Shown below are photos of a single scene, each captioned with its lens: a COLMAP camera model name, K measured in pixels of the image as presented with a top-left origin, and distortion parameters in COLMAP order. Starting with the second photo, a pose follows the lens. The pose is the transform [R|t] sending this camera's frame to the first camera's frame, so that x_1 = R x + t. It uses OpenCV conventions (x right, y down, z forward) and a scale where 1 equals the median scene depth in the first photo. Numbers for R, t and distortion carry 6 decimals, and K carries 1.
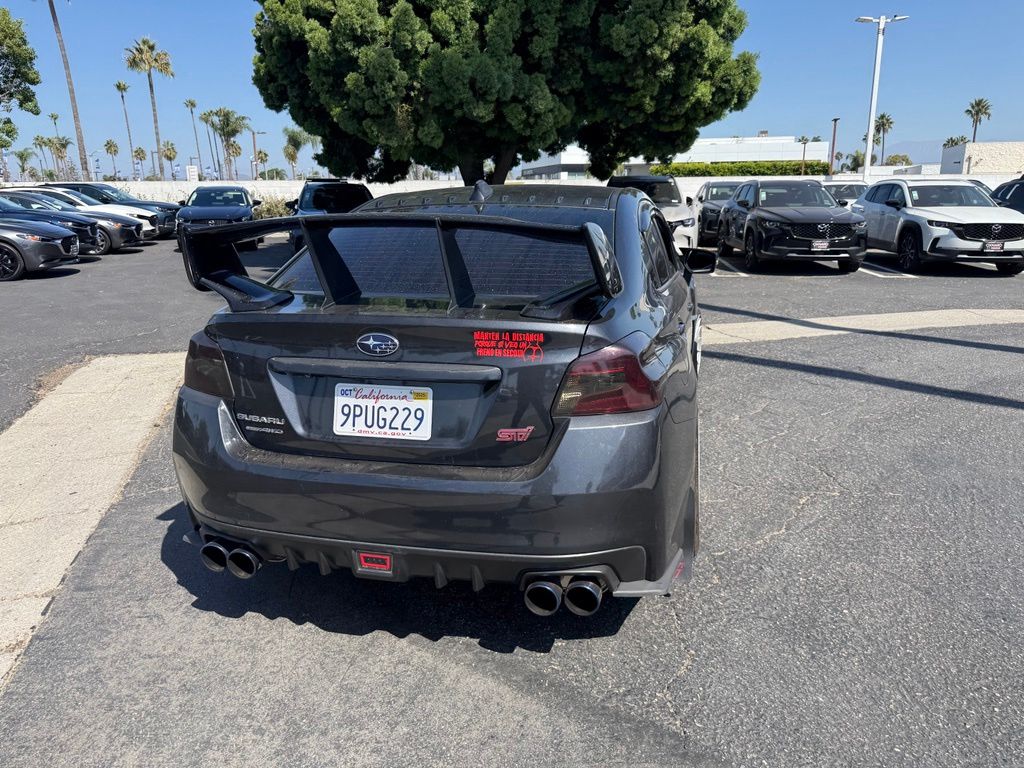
lens RADIAL K [[726.4, 0, 507.6], [0, 726.4, 375.9], [0, 0, 1]] dist [0.025928, -0.033537]
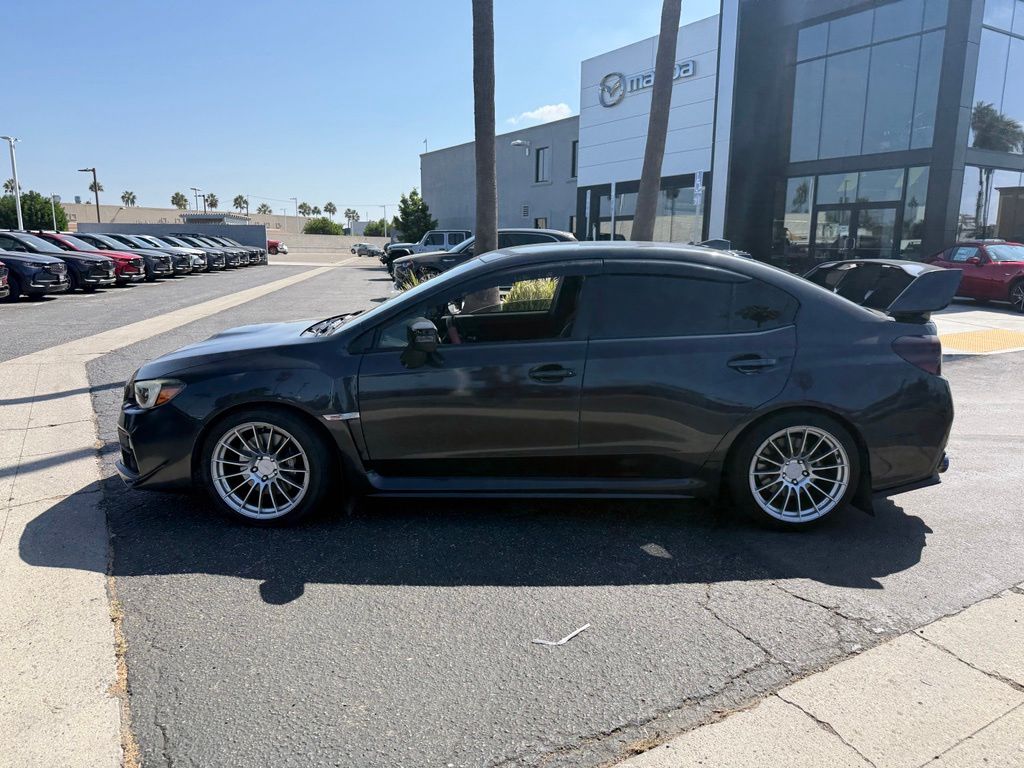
lens RADIAL K [[726.4, 0, 506.6], [0, 726.4, 389.5], [0, 0, 1]] dist [0.025928, -0.033537]
pose [[-0.266396, -0.183462, 0.946243, -0.405066], [0.221748, 0.943719, 0.245402, -0.131657], [-0.938009, 0.275202, -0.210720, 0.536440]]
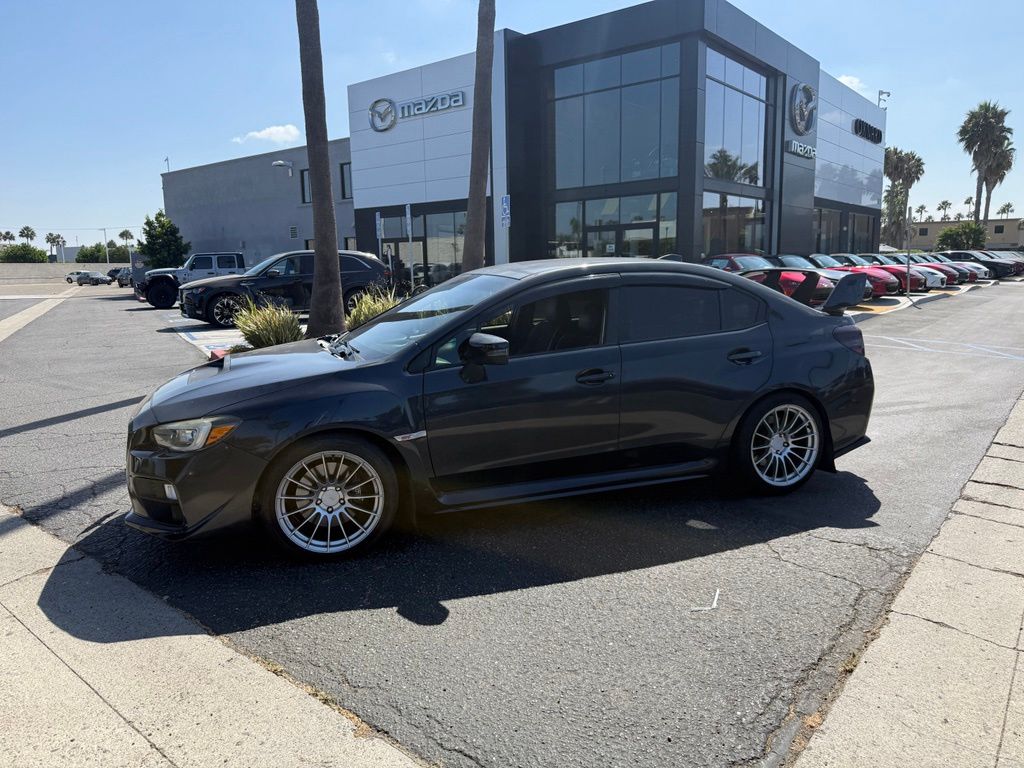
lens RADIAL K [[726.4, 0, 507.4], [0, 726.4, 377.3], [0, 0, 1]] dist [0.025928, -0.033537]
pose [[-0.579072, -0.107940, 0.808099, -0.359566], [0.214032, 0.936303, 0.278436, -0.166167], [-0.786680, 0.334193, -0.519084, 0.680818]]
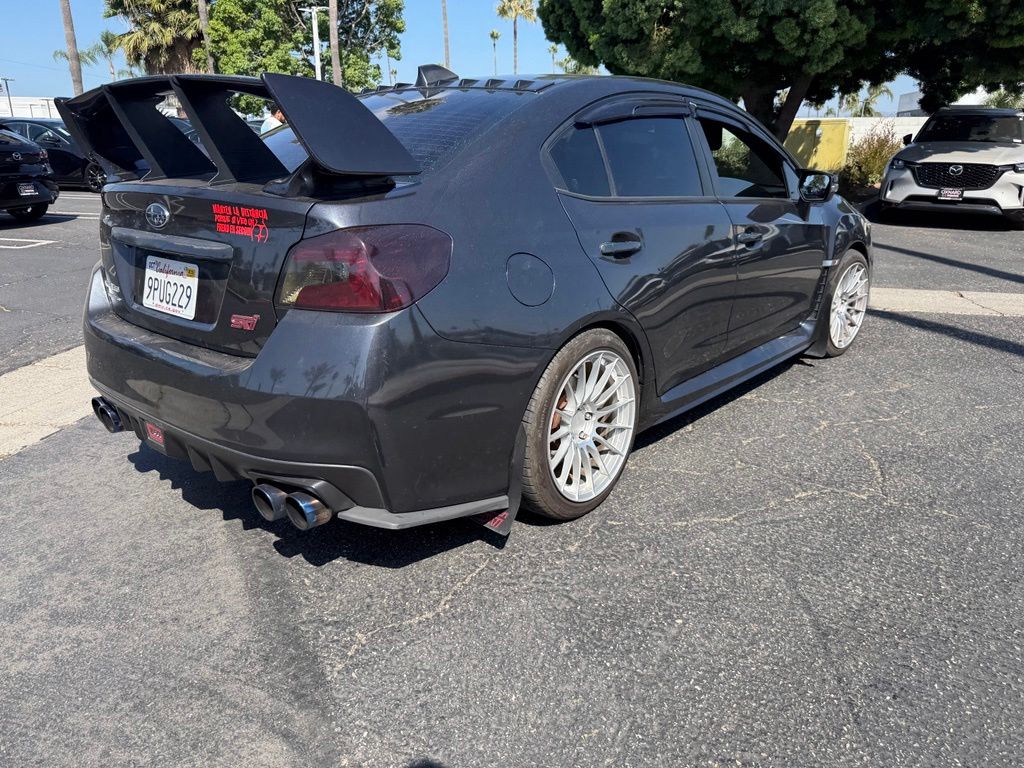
lens RADIAL K [[726.4, 0, 510.3], [0, 726.4, 389.1], [0, 0, 1]] dist [0.025928, -0.033537]
pose [[0.898363, 0.153655, -0.411502, 0.146218], [-0.119134, 0.986939, 0.108439, 0.005071], [0.422790, -0.048394, 0.904935, 0.061537]]
